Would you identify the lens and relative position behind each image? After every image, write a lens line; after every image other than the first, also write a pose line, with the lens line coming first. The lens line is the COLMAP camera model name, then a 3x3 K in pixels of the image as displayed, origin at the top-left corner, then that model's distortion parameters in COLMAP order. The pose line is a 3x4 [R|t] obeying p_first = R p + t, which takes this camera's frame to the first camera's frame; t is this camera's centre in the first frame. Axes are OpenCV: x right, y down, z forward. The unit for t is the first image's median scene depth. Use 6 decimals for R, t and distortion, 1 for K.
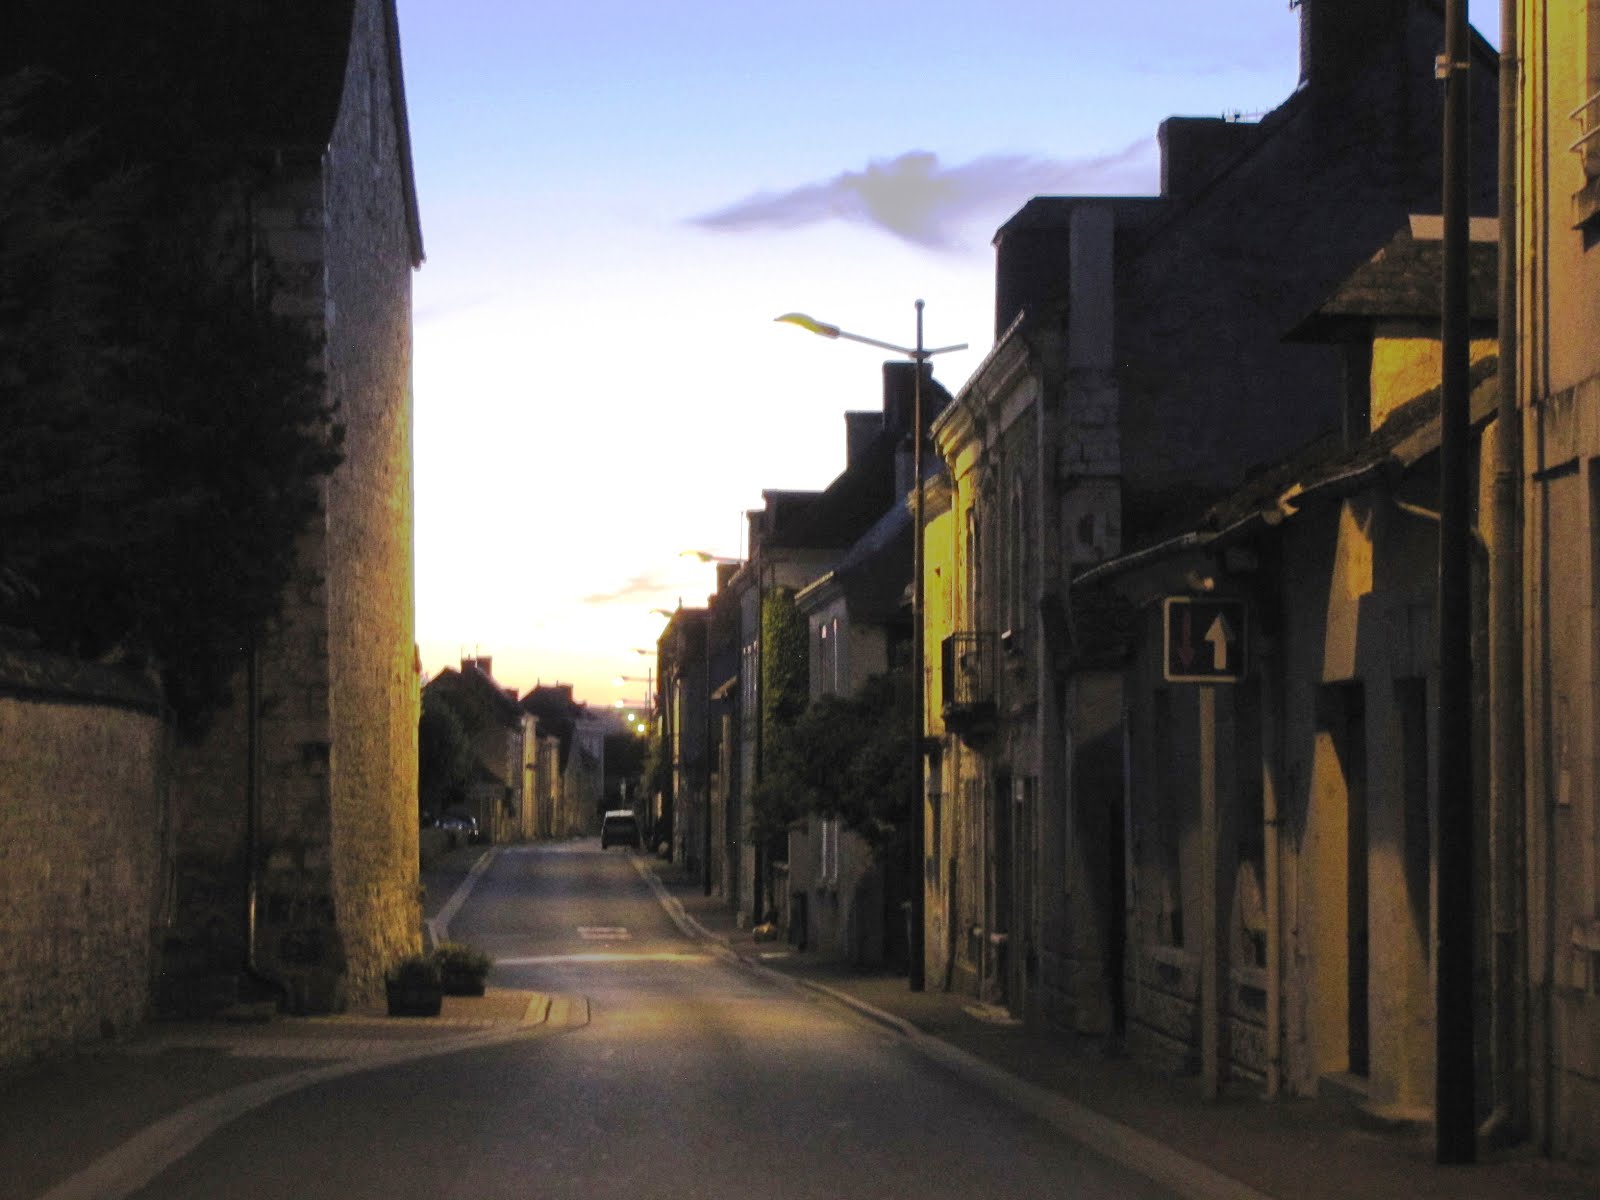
lens RADIAL K [[3571.9, 0, 800.0], [0, 3571.9, 600.0], [0, 0, 1]] dist [-0.308871, -0.000556]
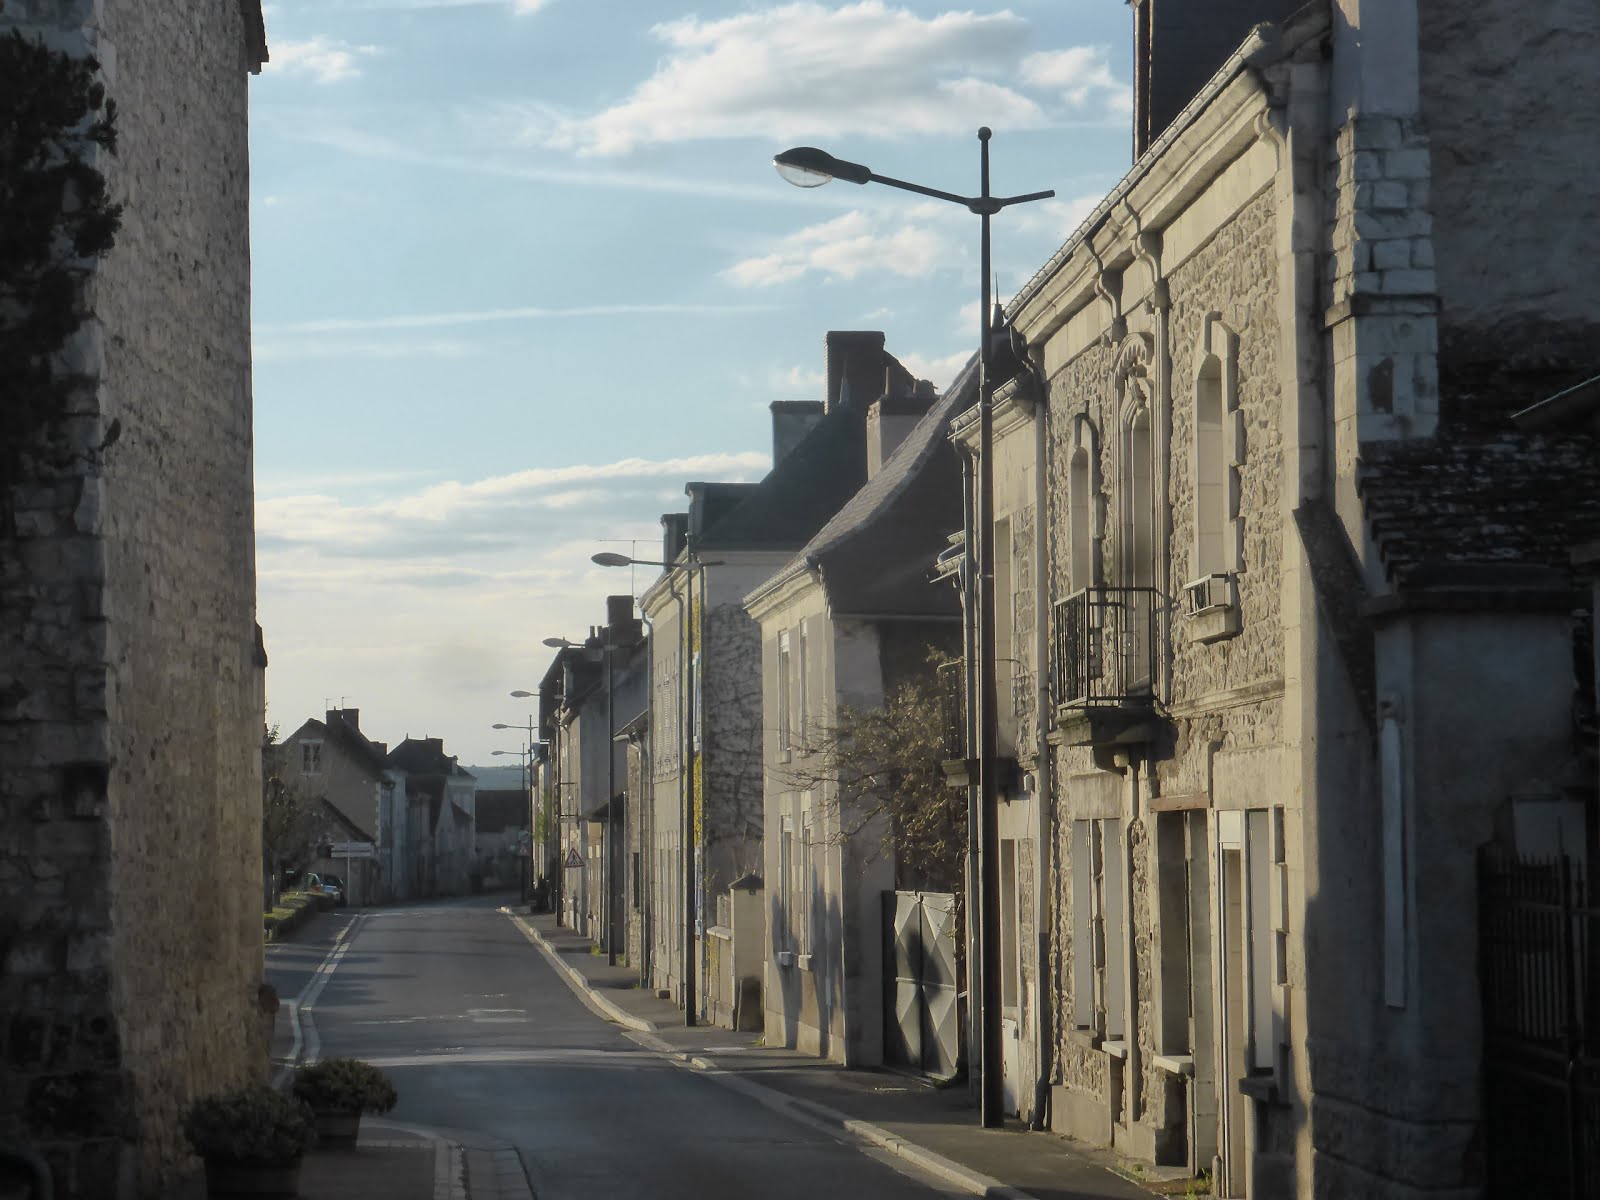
lens RADIAL K [[3571.9, 0, 800.0], [0, 3571.9, 600.0], [0, 0, 1]] dist [-0.308871, -0.000556]
pose [[0.999235, -0.009552, 0.037936, -0.035787], [0.010144, 0.999829, -0.015457, 0.022024], [-0.037782, 0.015830, 0.999161, 0.380230]]
